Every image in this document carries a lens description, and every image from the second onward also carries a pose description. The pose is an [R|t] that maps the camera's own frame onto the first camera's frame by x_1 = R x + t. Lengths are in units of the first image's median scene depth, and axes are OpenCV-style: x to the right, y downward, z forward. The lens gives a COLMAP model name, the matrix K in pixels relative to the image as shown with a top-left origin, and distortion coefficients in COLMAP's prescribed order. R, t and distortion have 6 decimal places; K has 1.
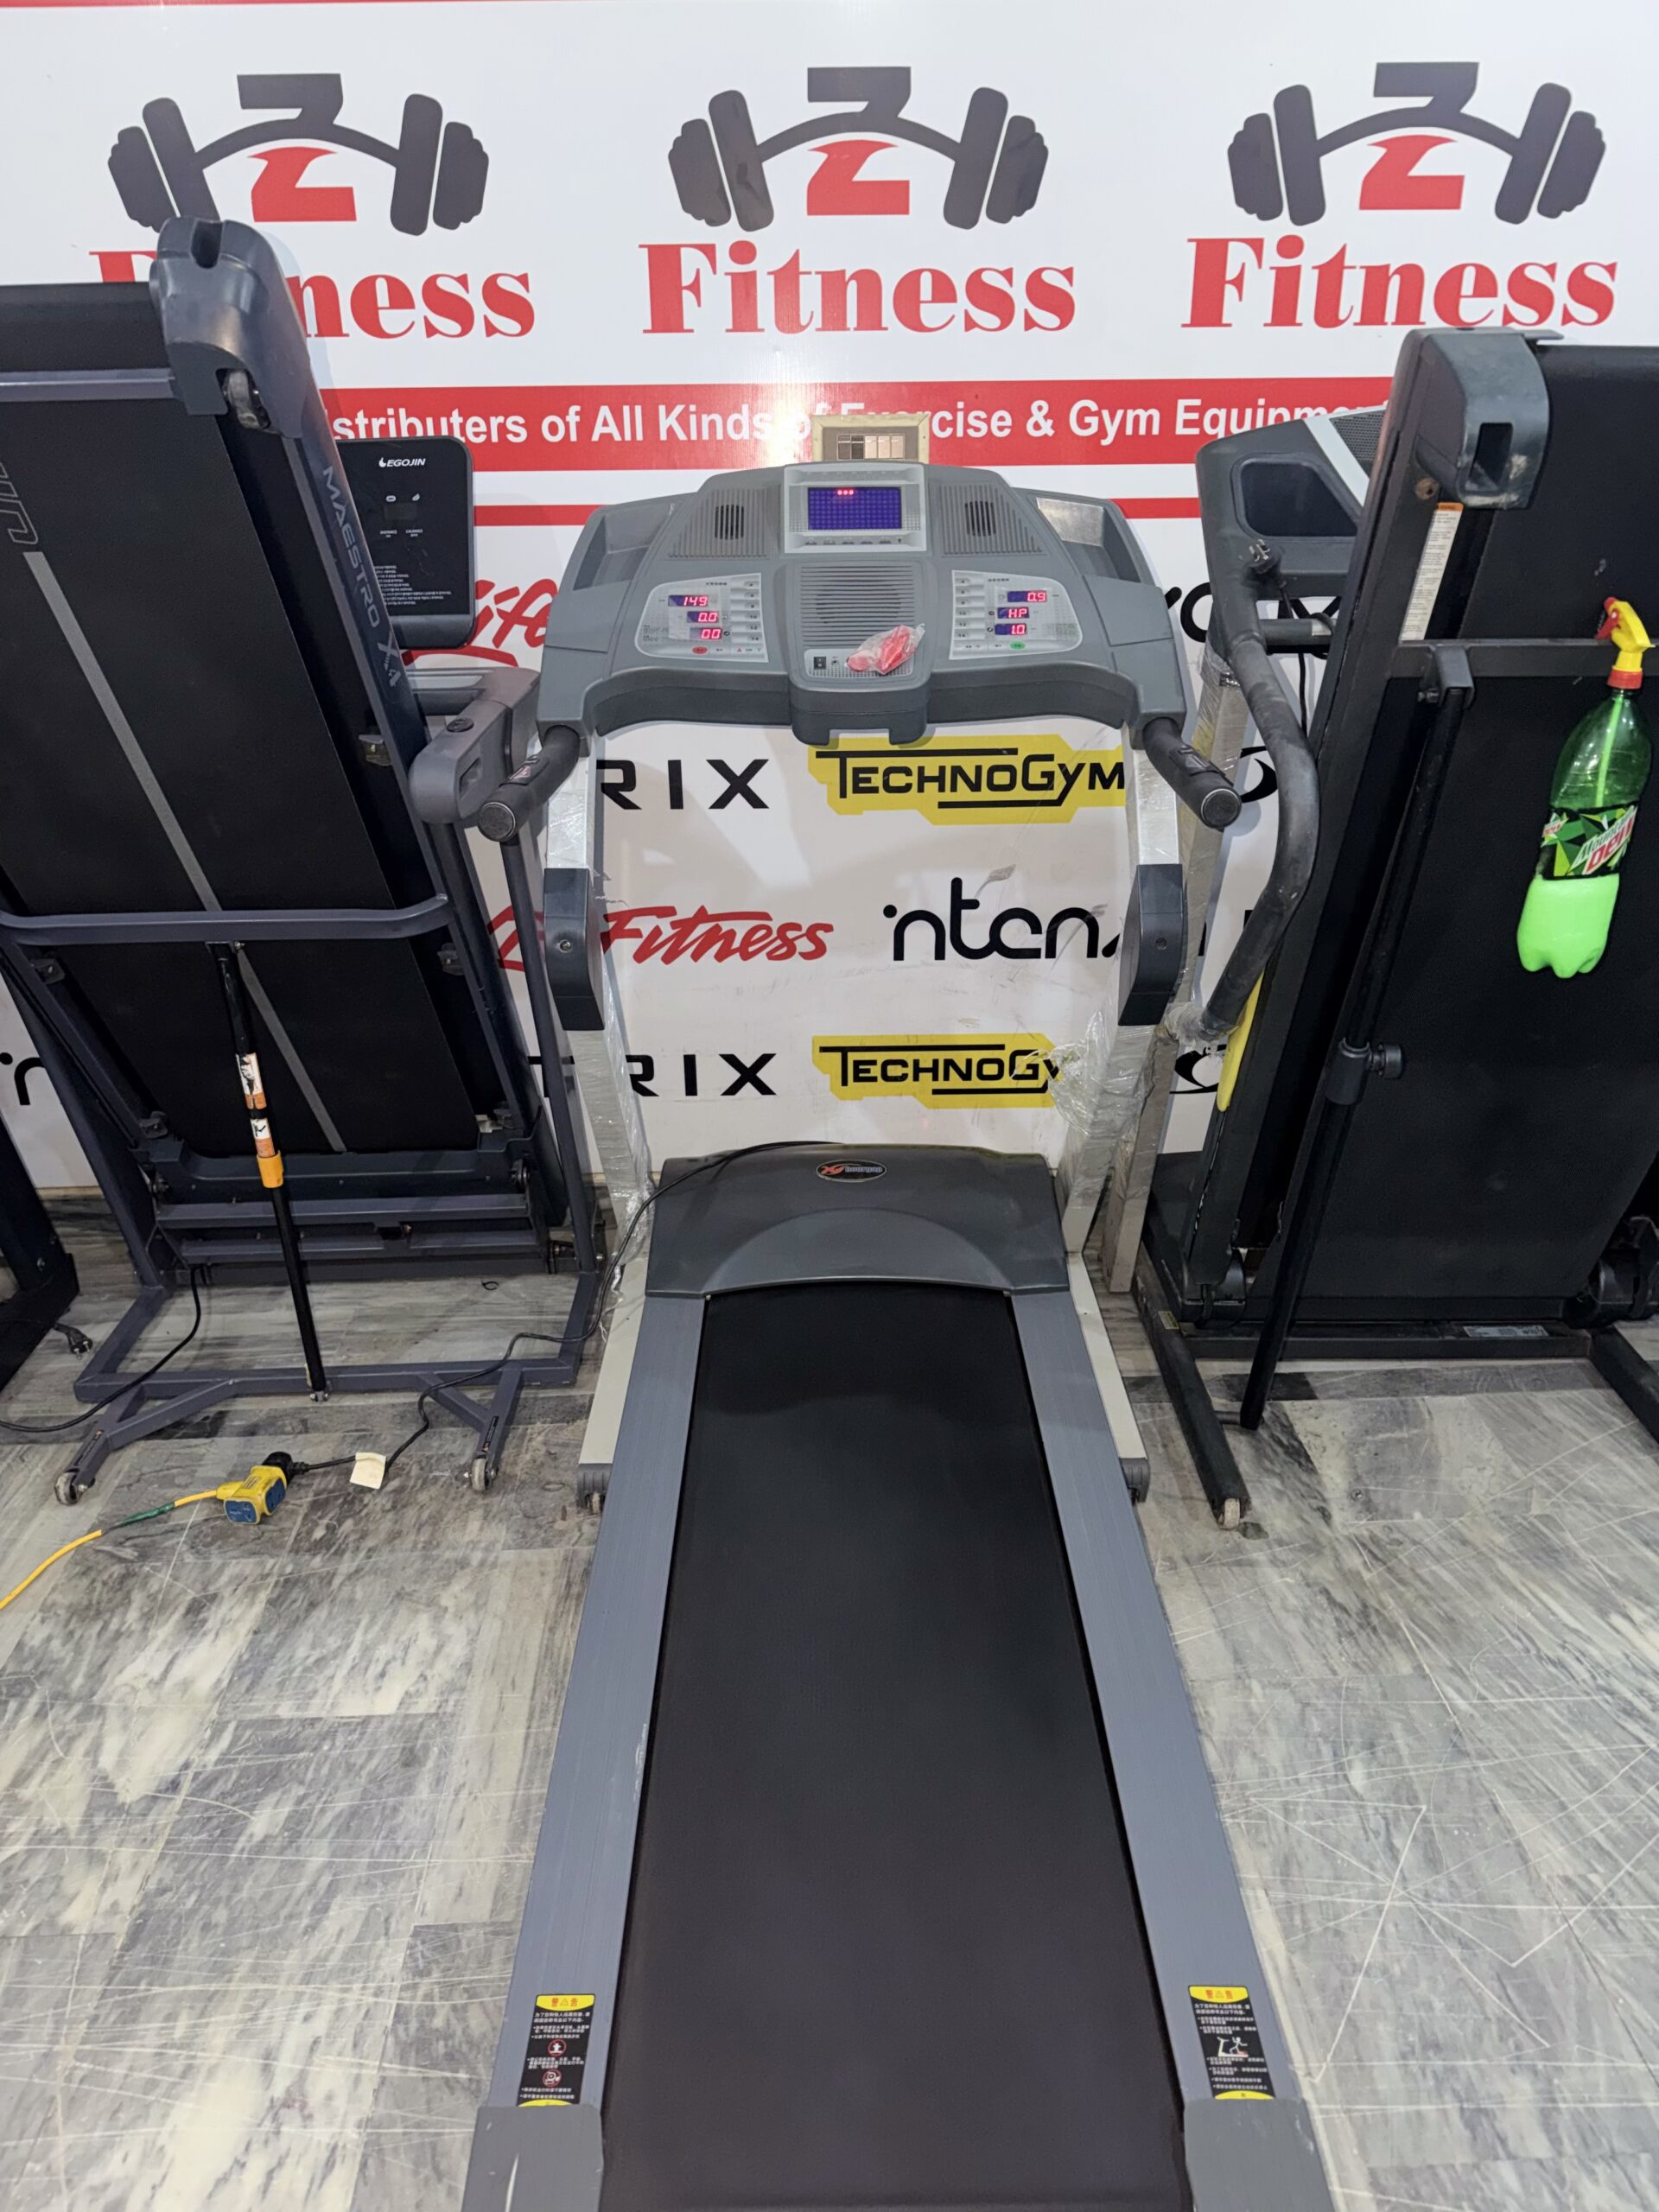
lens RADIAL K [[1560.1, 0, 829.1], [0, 1560.1, 1143.7], [0, 0, 1]] dist [0.034761, -0.039715]
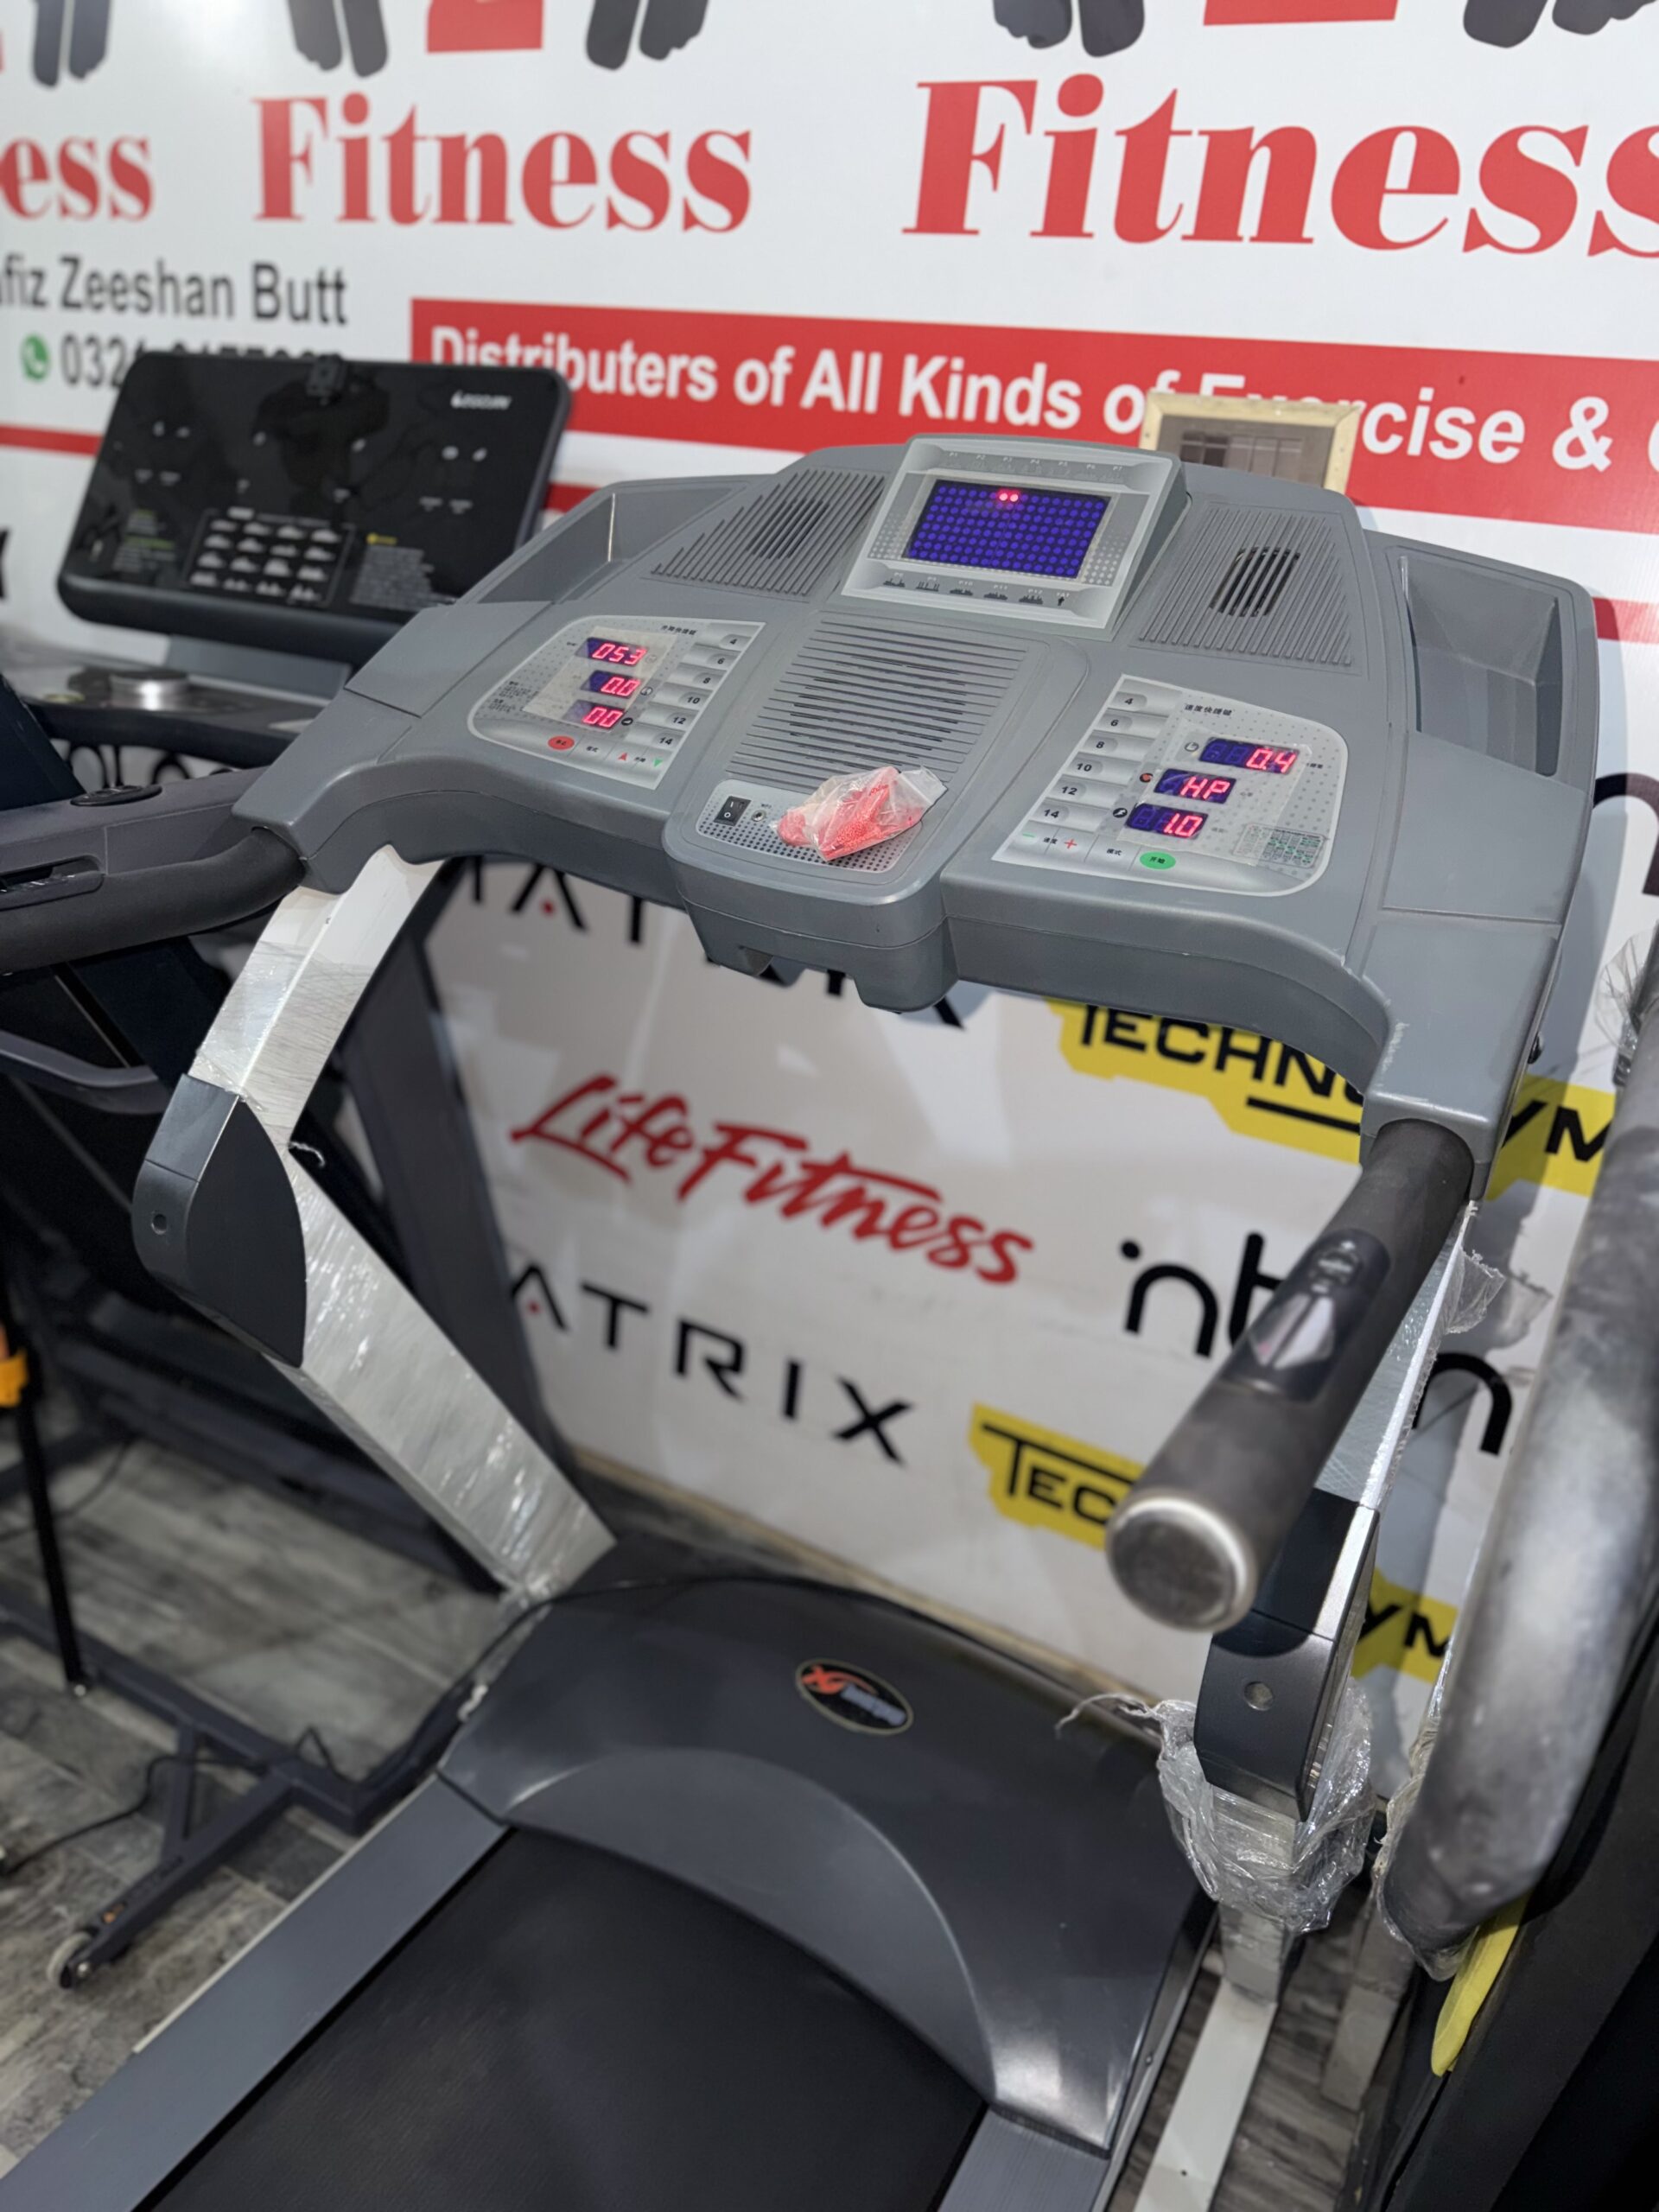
lens RADIAL K [[1560.1, 0, 827.4], [0, 1560.1, 1102.5], [0, 0, 1]] dist [0.034761, -0.039715]
pose [[0.865613, 0.268082, -0.422902, 0.193664], [-0.299657, 0.954008, -0.008593, -0.183820], [0.401148, 0.134164, 0.906135, 0.481510]]
